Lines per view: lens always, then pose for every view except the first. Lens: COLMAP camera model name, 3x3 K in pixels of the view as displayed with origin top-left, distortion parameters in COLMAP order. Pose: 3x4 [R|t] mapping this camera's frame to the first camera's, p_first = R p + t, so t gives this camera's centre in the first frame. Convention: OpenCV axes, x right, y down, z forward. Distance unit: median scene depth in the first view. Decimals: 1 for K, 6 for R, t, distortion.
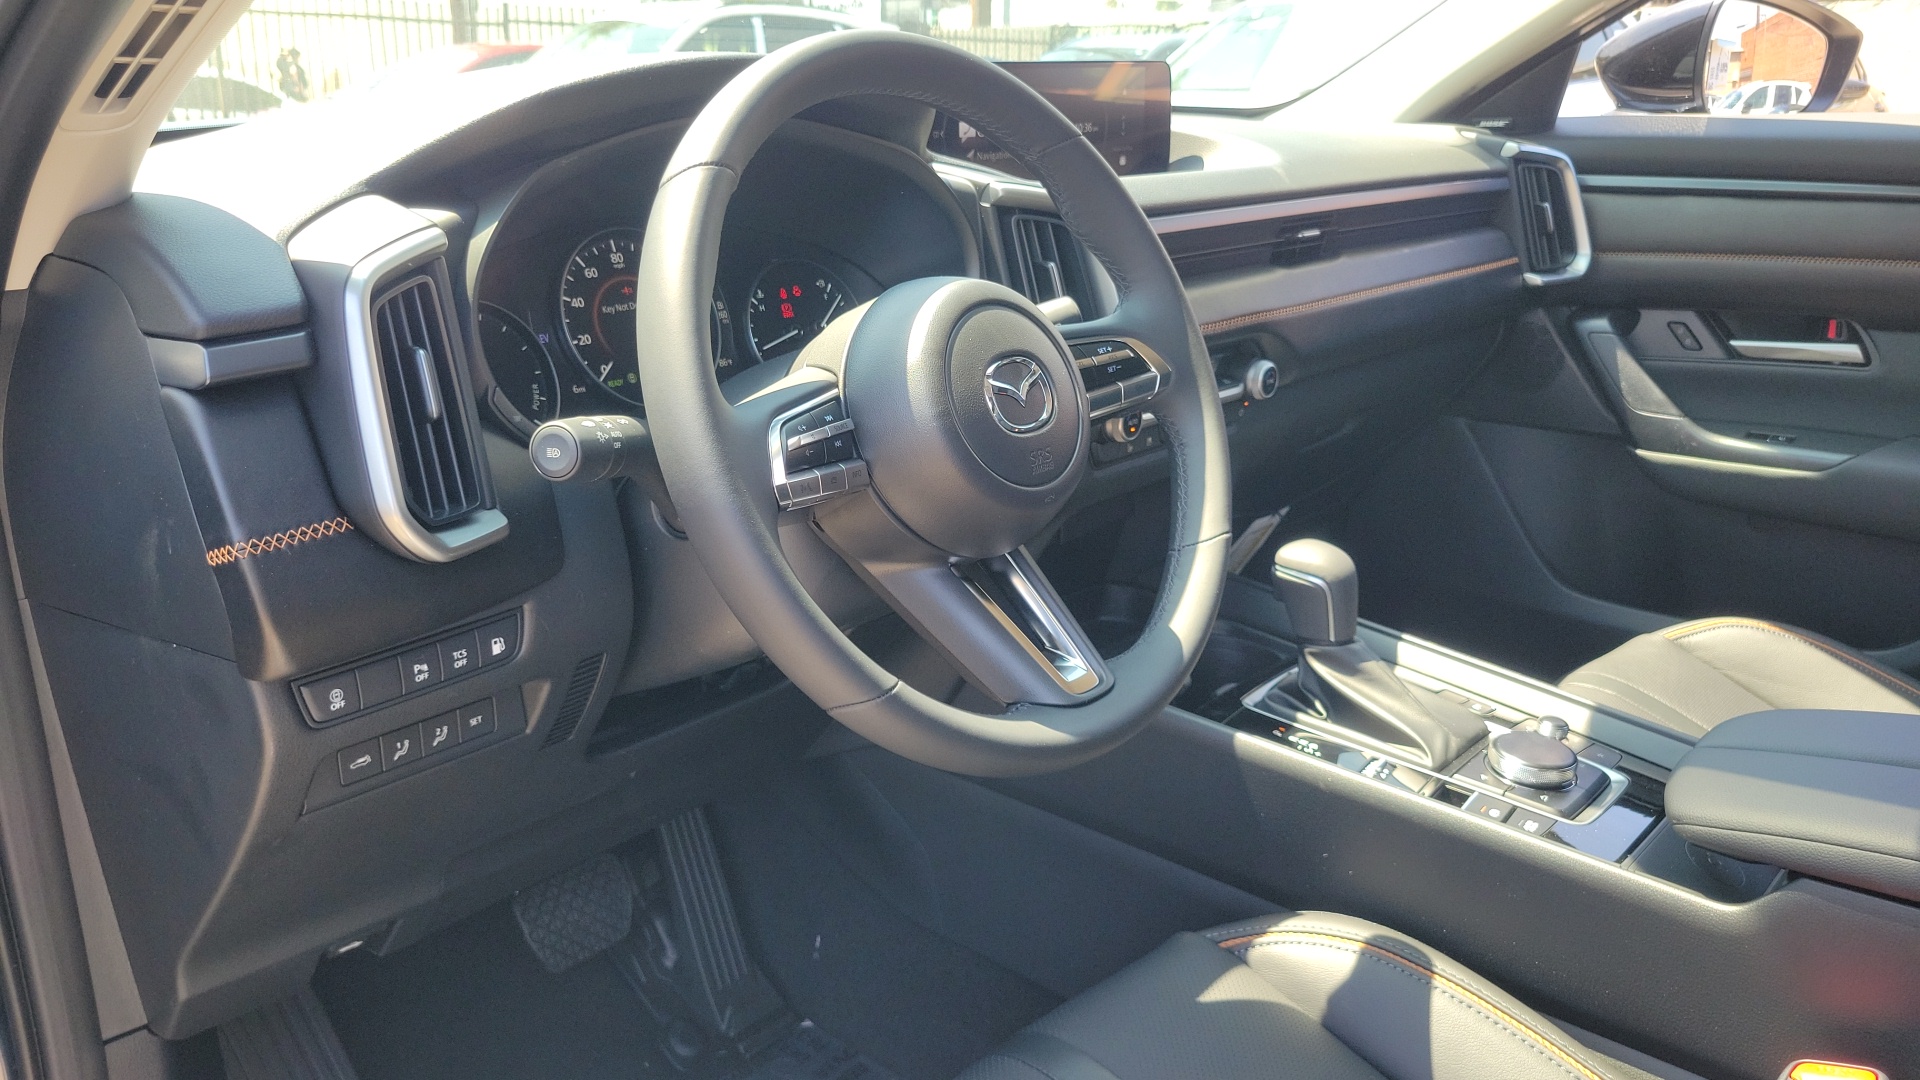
lens RADIAL K [[1474.1, 0, 967.0], [0, 1474.1, 536.5], [0, 0, 1]] dist [0.029133, -0.014728]
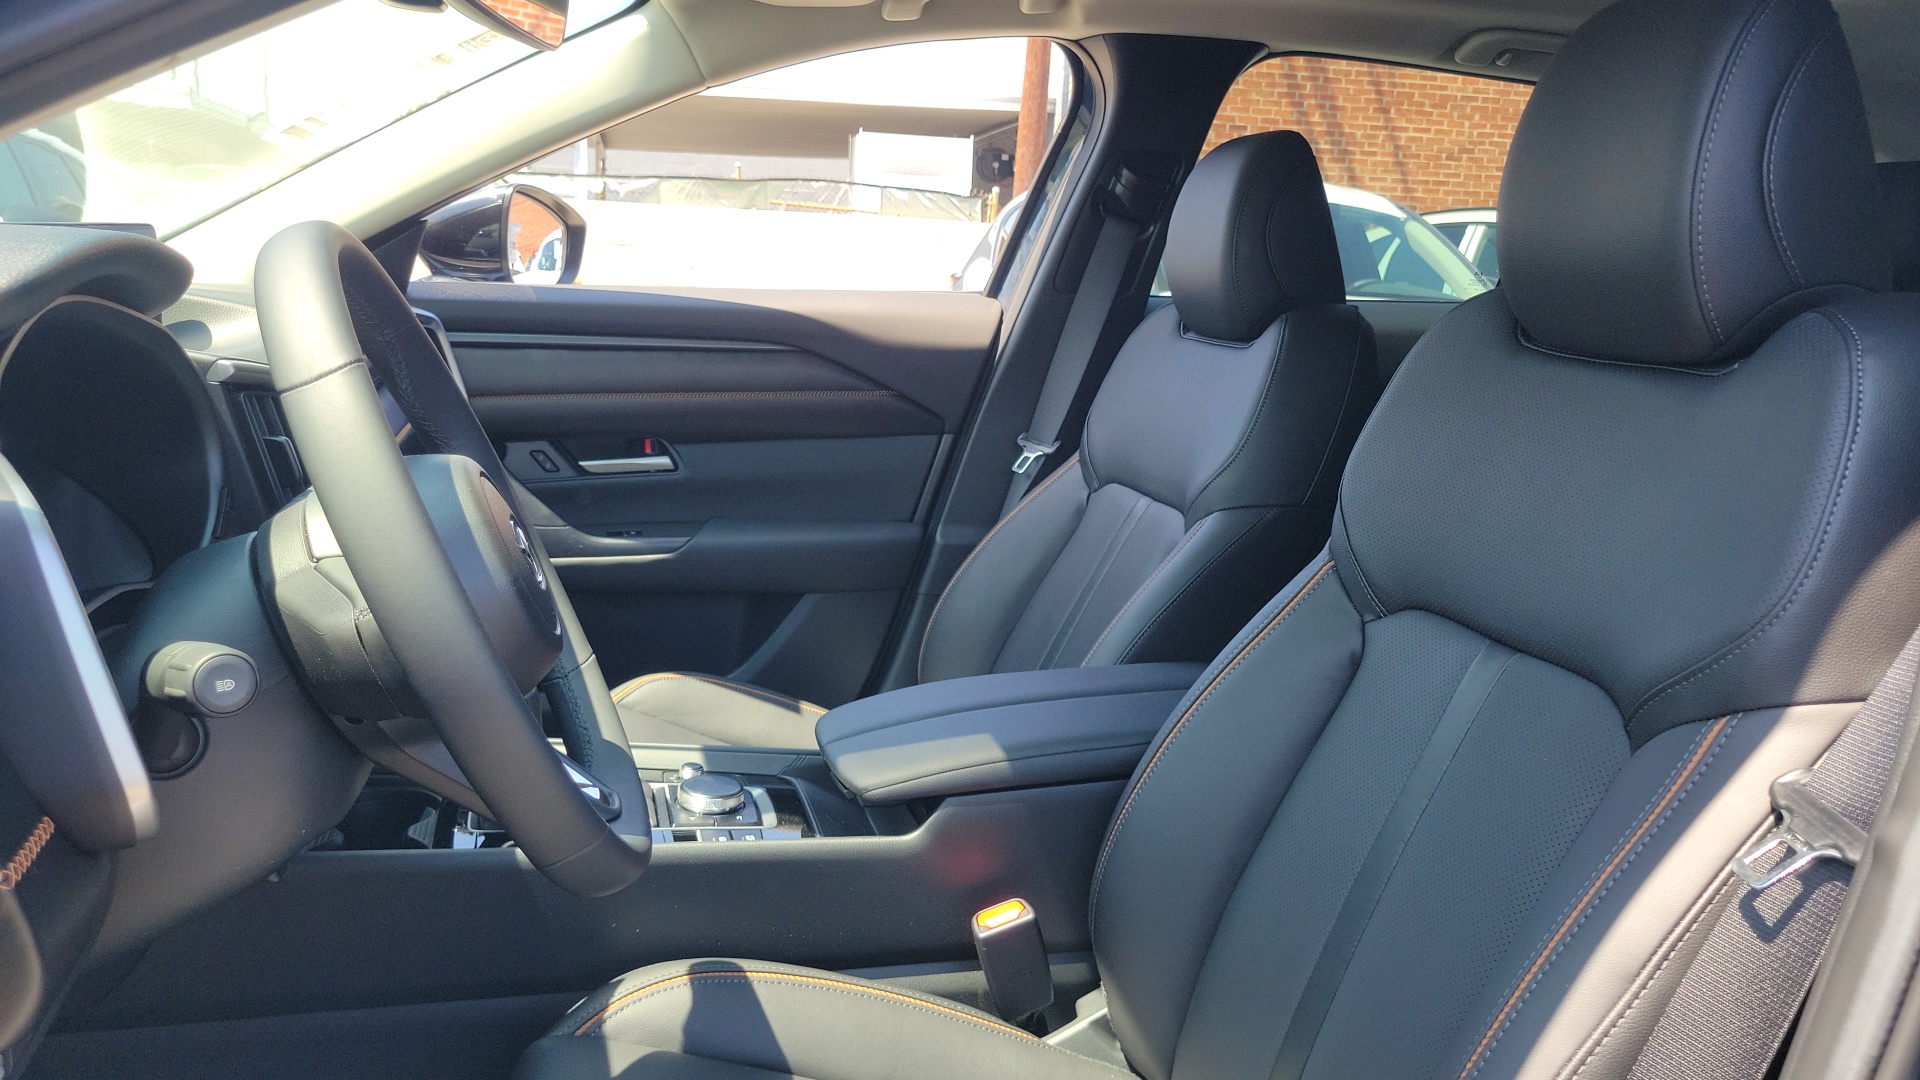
lens RADIAL K [[1474.1, 0, 955.7], [0, 1474.1, 537.2], [0, 0, 1]] dist [0.029133, -0.014728]
pose [[0.525871, -0.133320, 0.840051, -0.445675], [0.204293, 0.978526, 0.027409, -0.047066], [-0.825665, 0.157203, 0.541815, 0.088870]]
